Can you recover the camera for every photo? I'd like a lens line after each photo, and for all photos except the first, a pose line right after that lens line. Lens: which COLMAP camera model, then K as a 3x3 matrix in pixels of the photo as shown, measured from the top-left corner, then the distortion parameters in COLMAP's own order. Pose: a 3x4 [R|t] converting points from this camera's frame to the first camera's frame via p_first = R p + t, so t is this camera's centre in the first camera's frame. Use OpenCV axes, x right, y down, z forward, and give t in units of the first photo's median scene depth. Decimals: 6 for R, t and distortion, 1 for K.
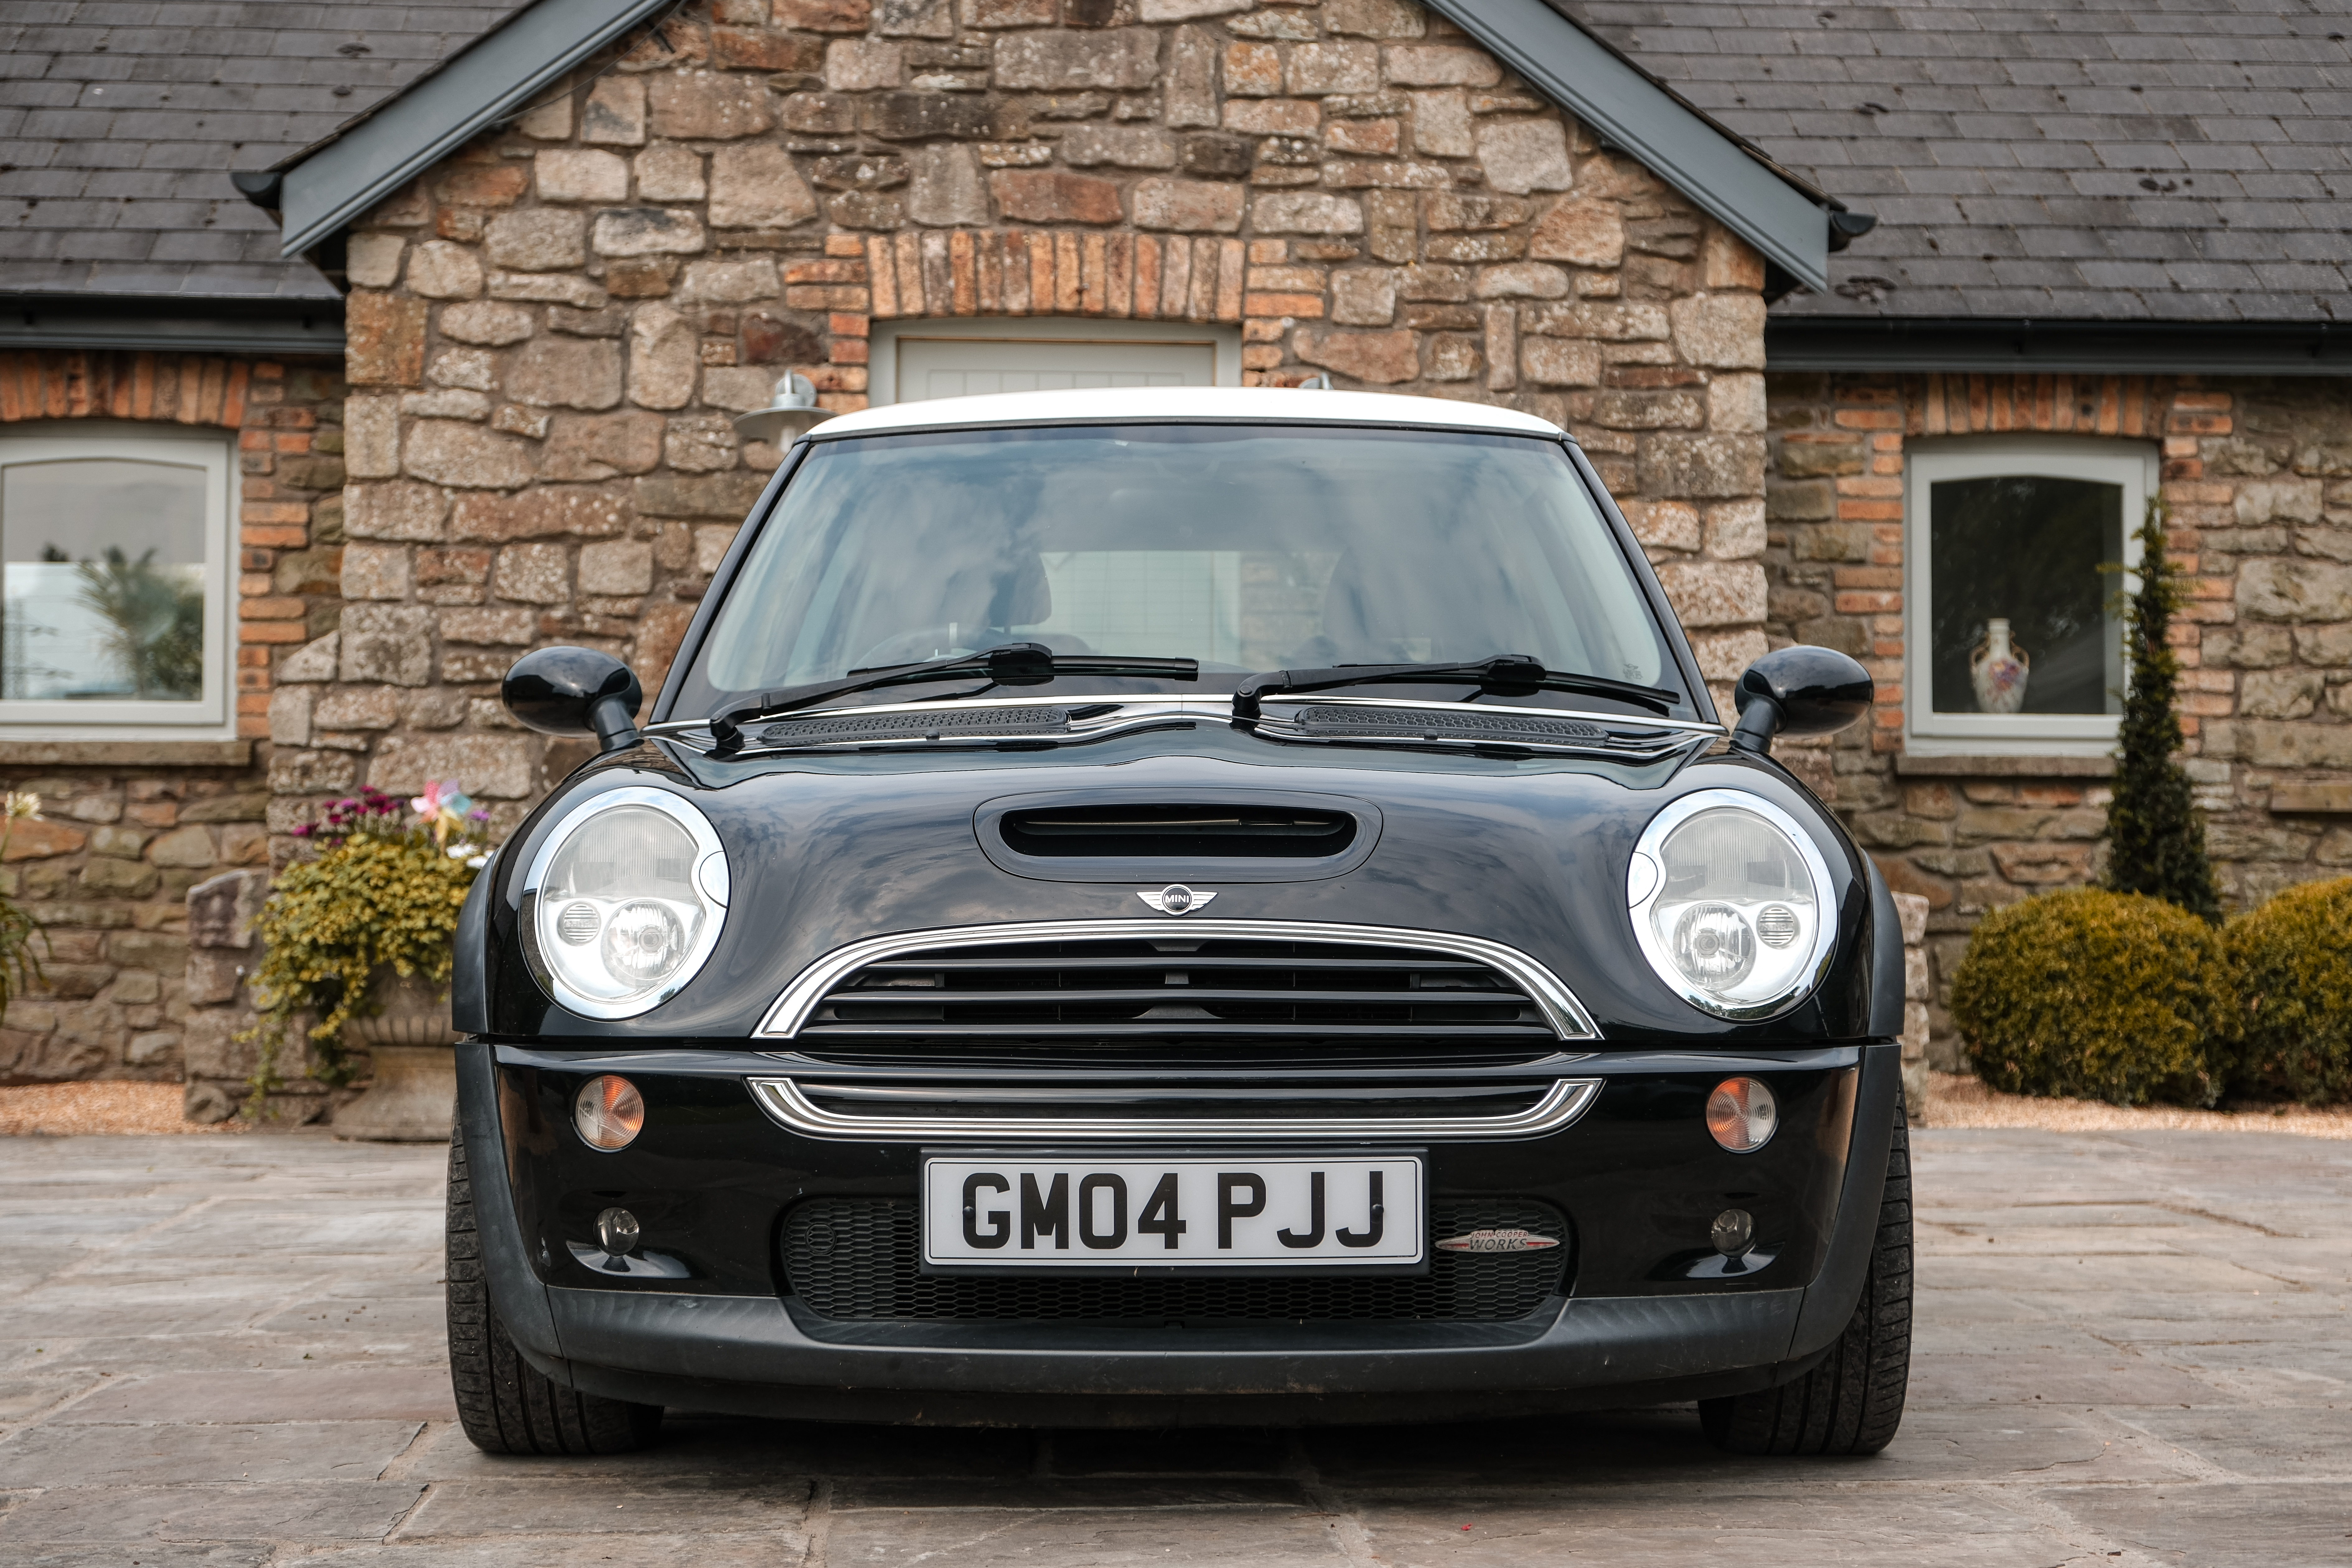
lens RADIAL K [[4319.0, 0, 1172.3], [0, 4319.0, 737.2], [0, 0, 1]] dist [0.015701, 0.164496]
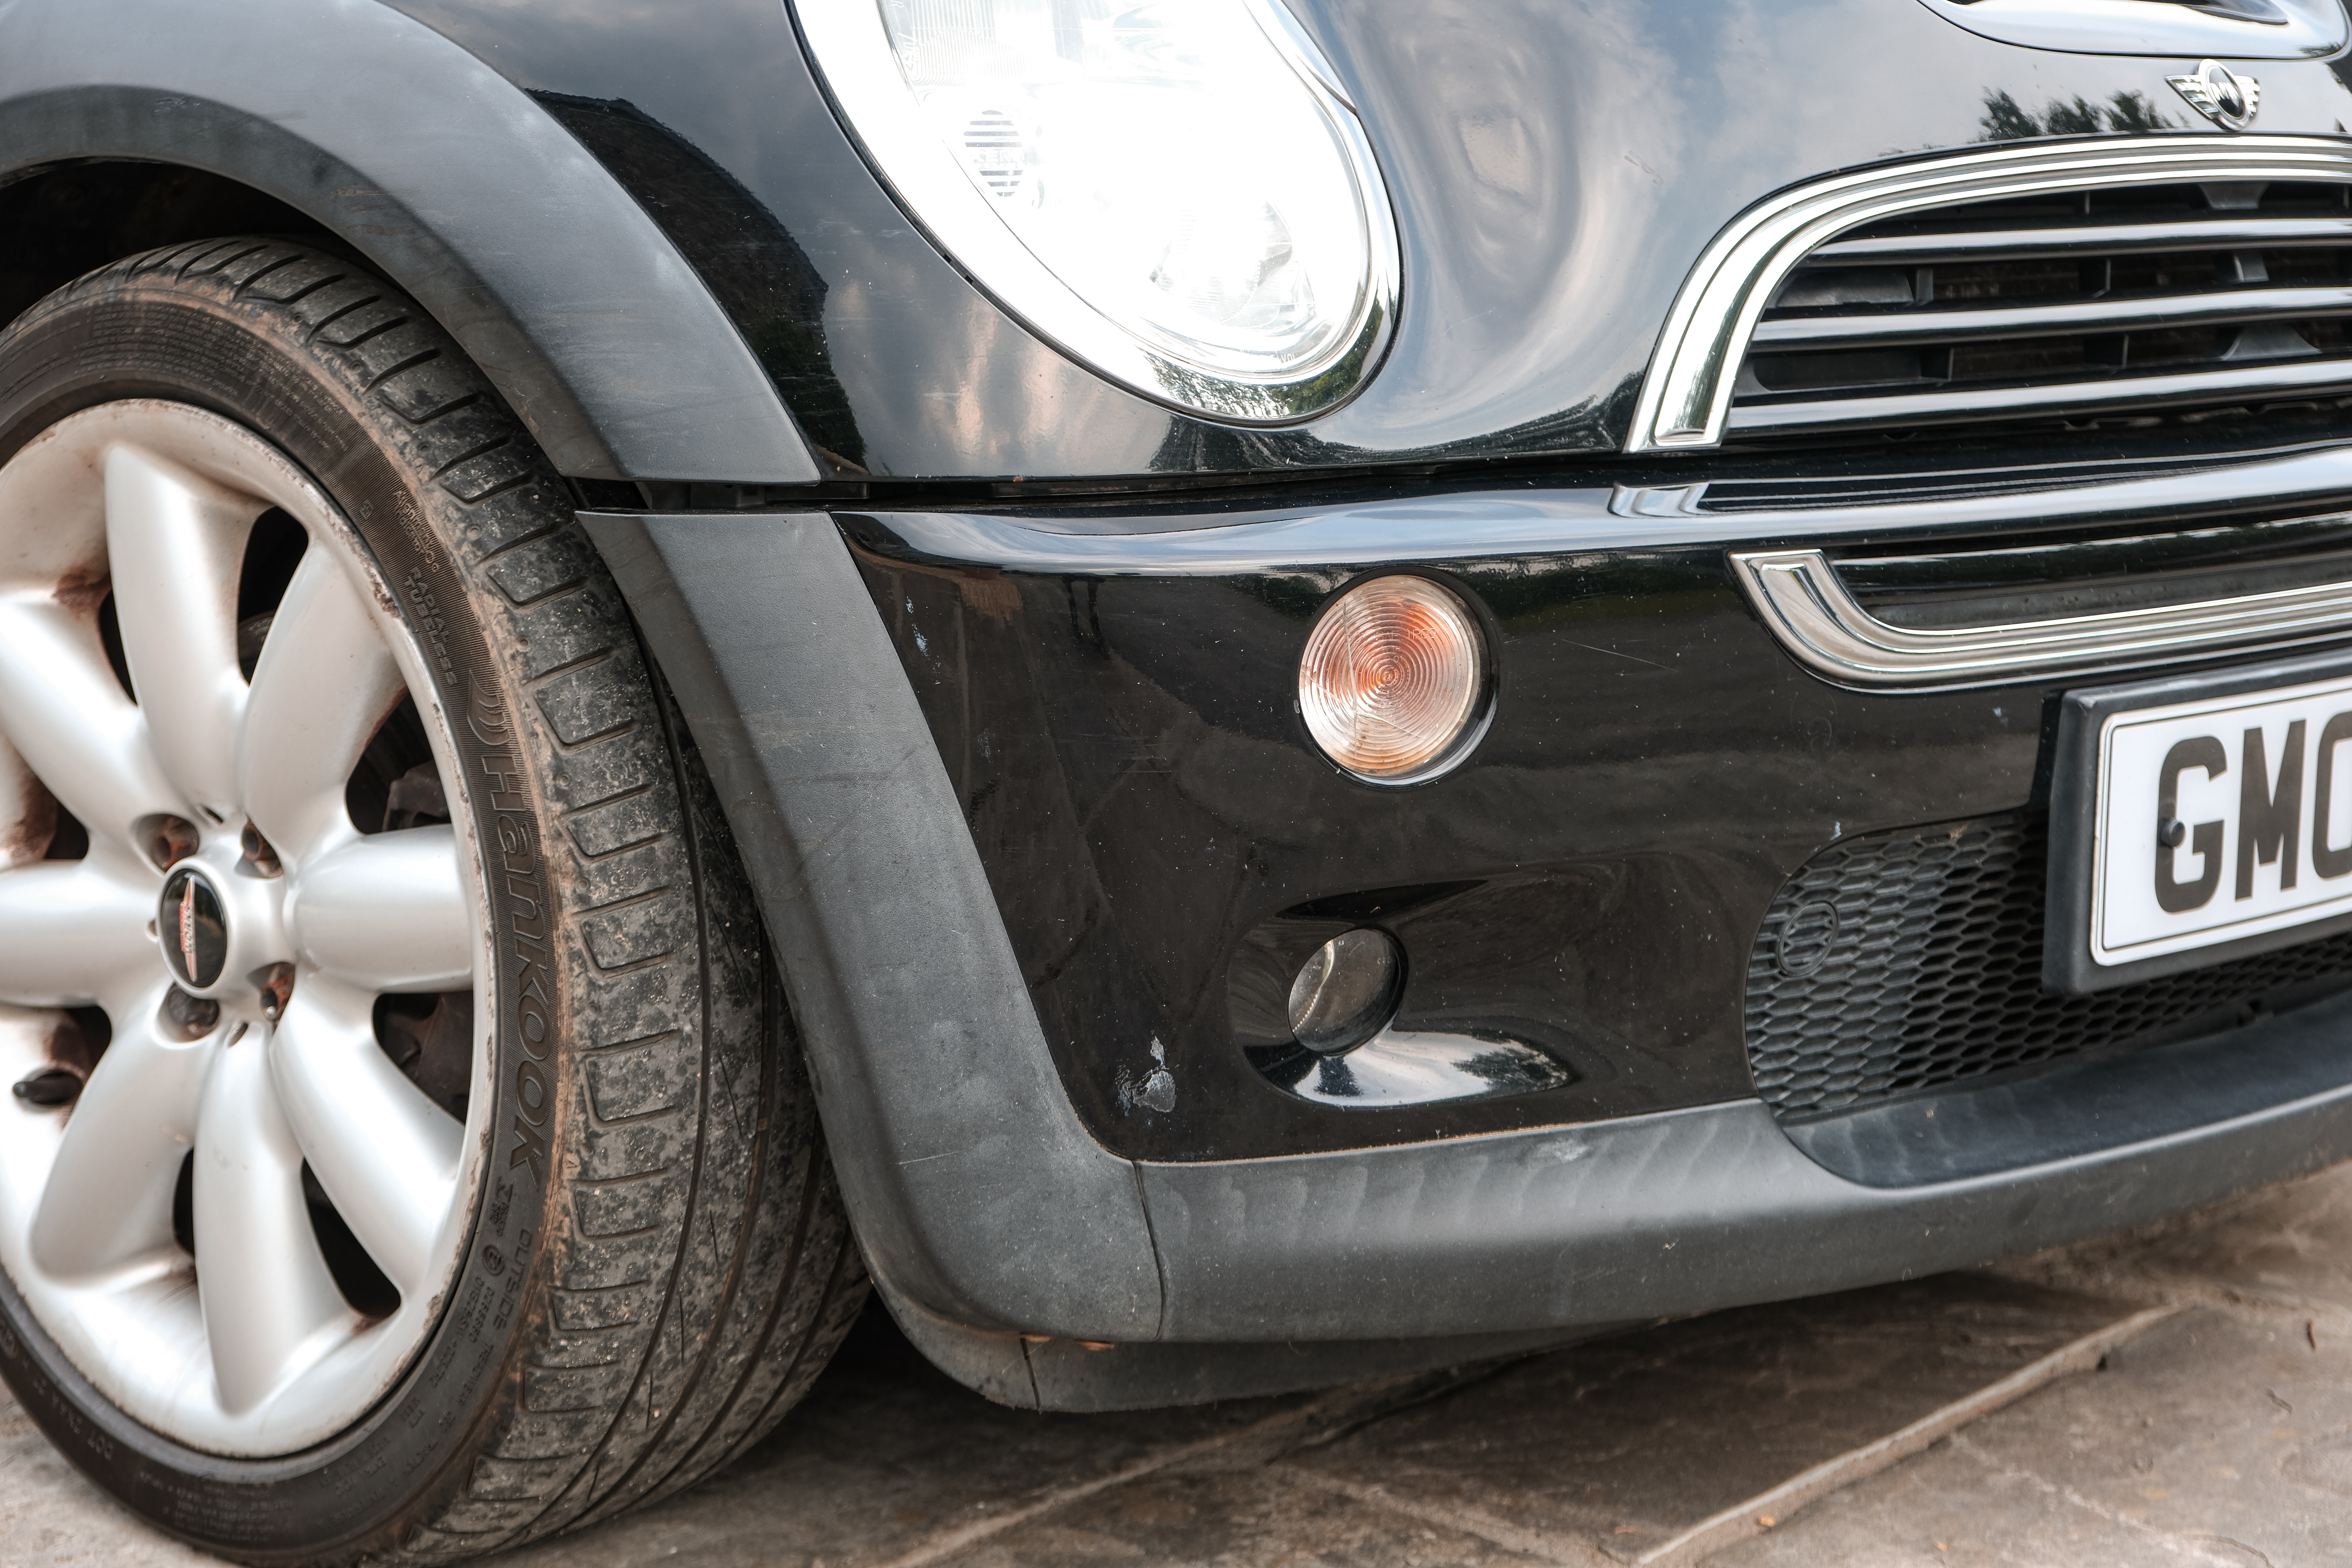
lens RADIAL K [[4096.8, 0, 1175.5], [0, 4096.8, 829.9], [0, 0, 1]] dist [0.001013, 0.006064]
pose [[0.685090, -0.125097, 0.717636, -0.152361], [-0.012566, 0.982968, 0.183346, 0.014138], [-0.728350, -0.134627, 0.671850, 0.304043]]
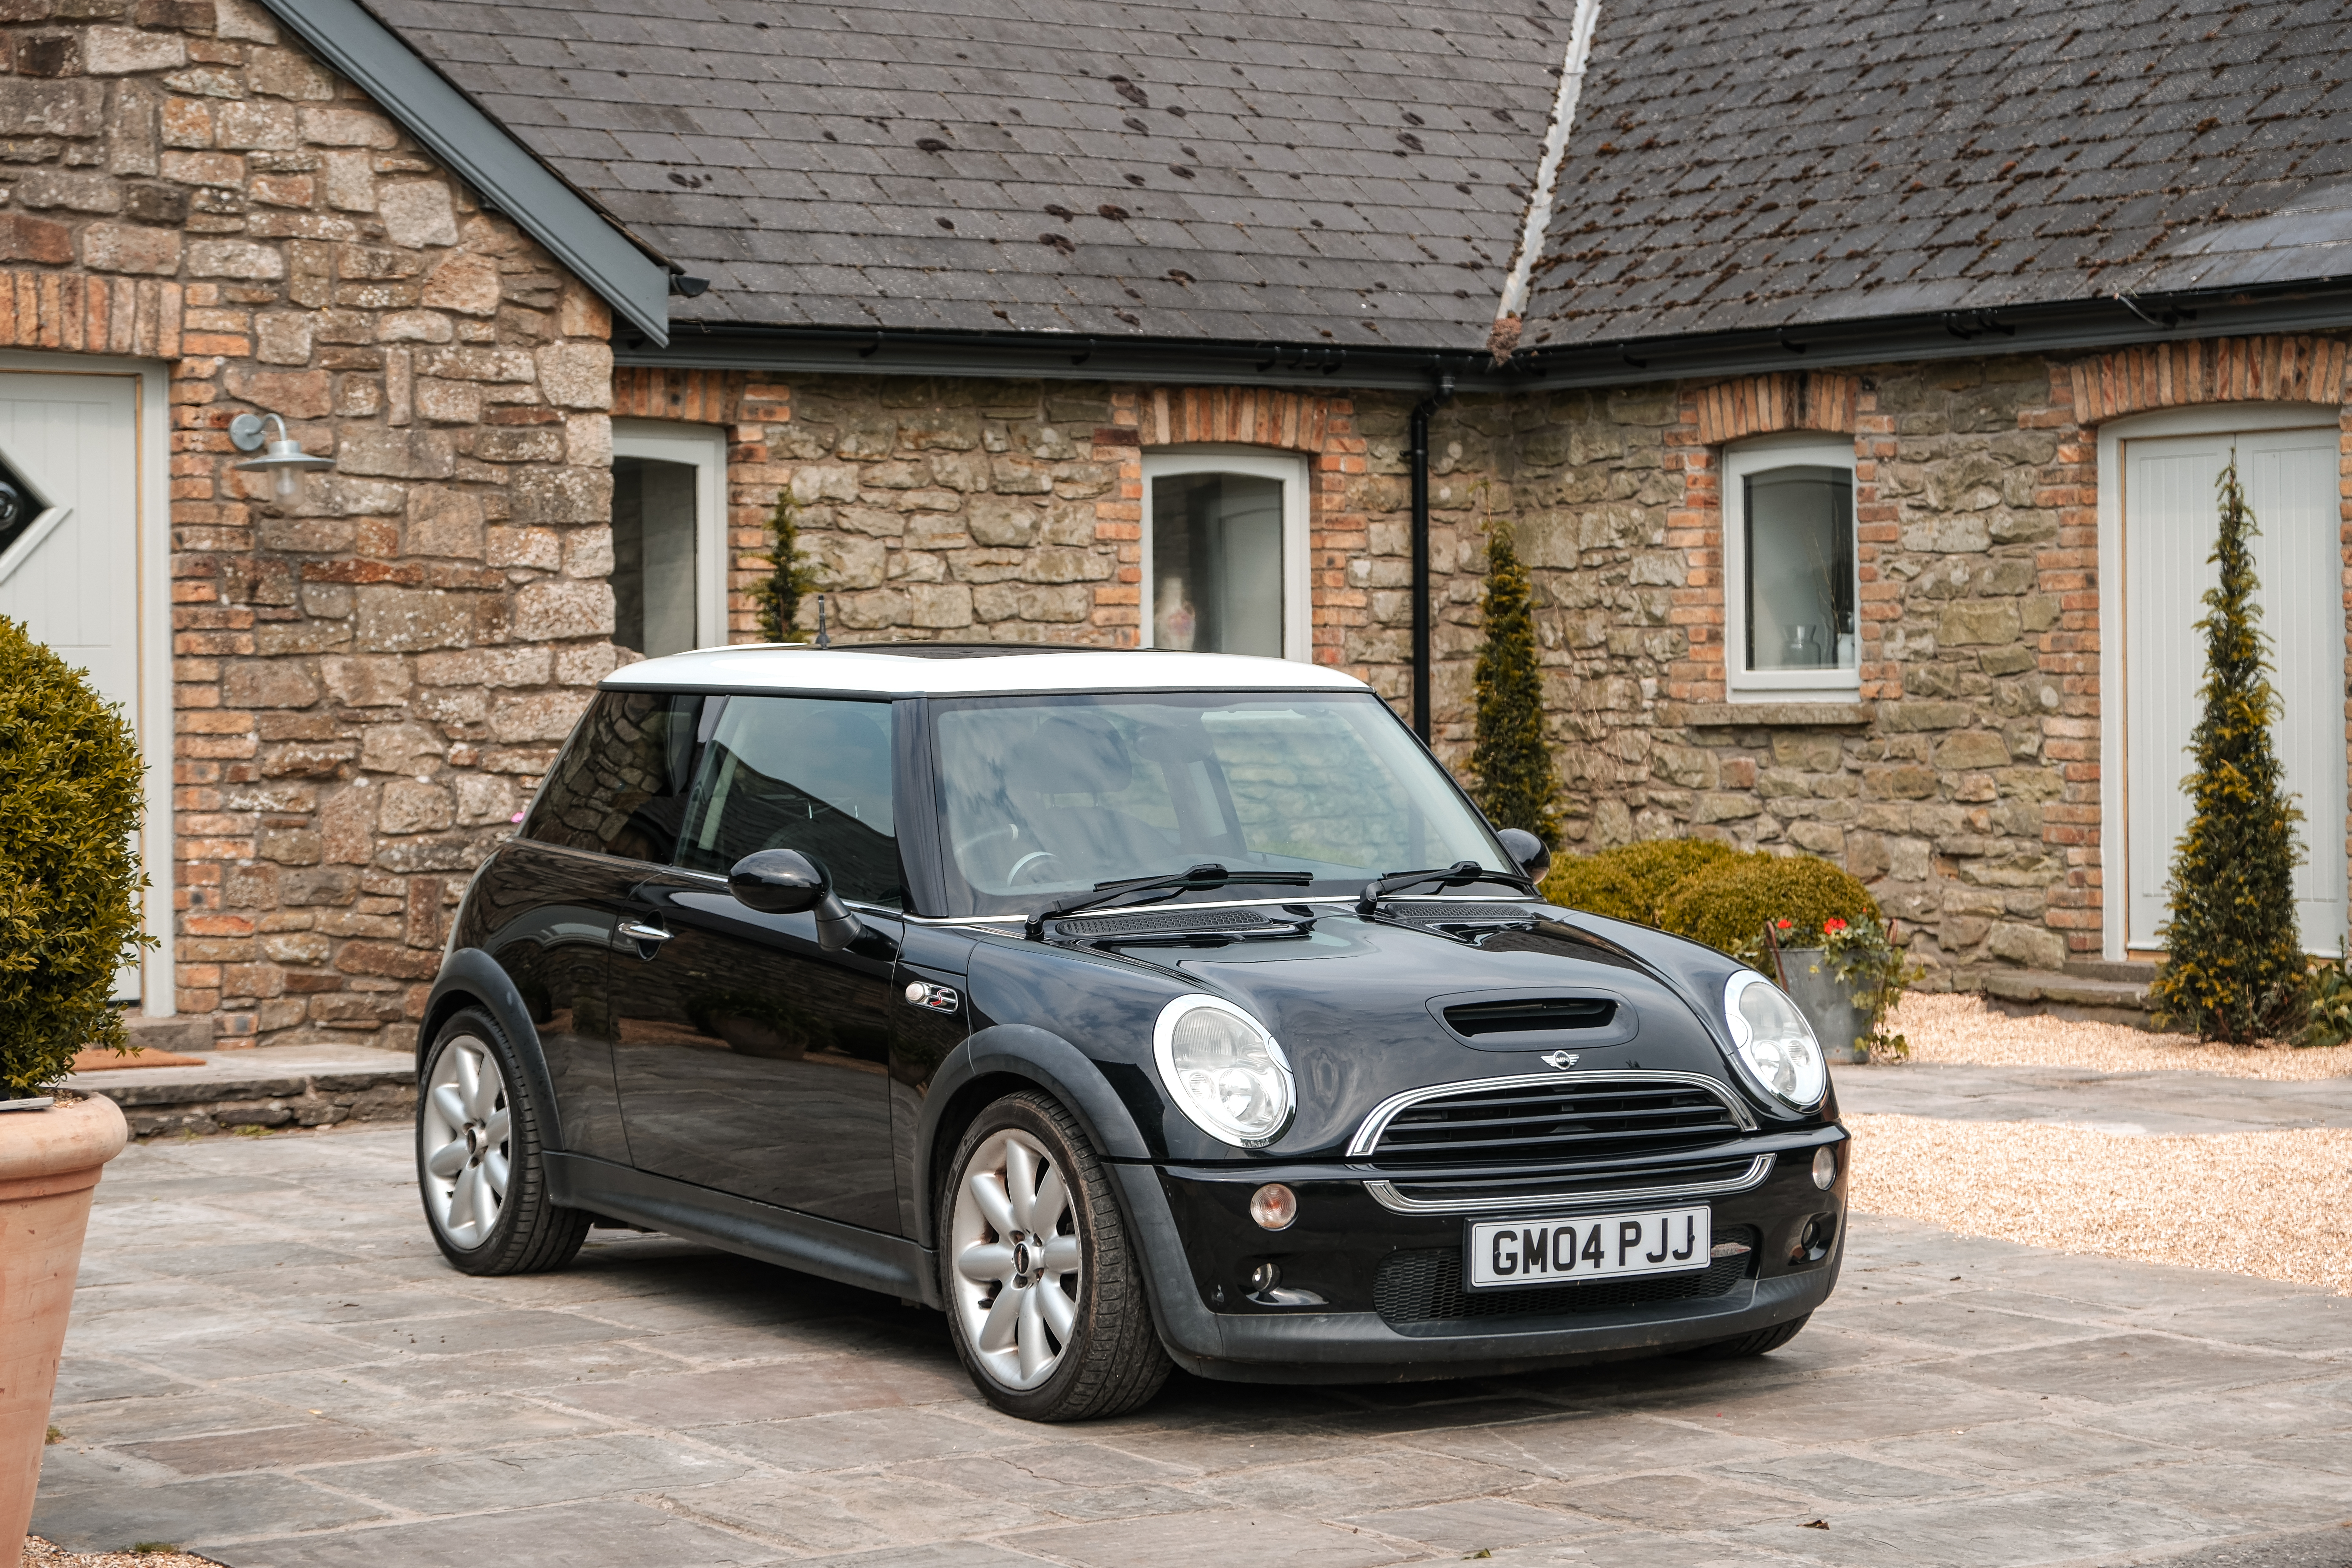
lens RADIAL K [[5254.9, 0, 1176.0], [0, 5254.9, 784.0], [0, 0, 1]] dist [0.007526, 0.530474]
pose [[0.850077, -0.020671, 0.526253, -0.466834], [-0.014222, 0.997964, 0.062173, -0.075635], [-0.526466, -0.060336, 0.848052, -0.252182]]
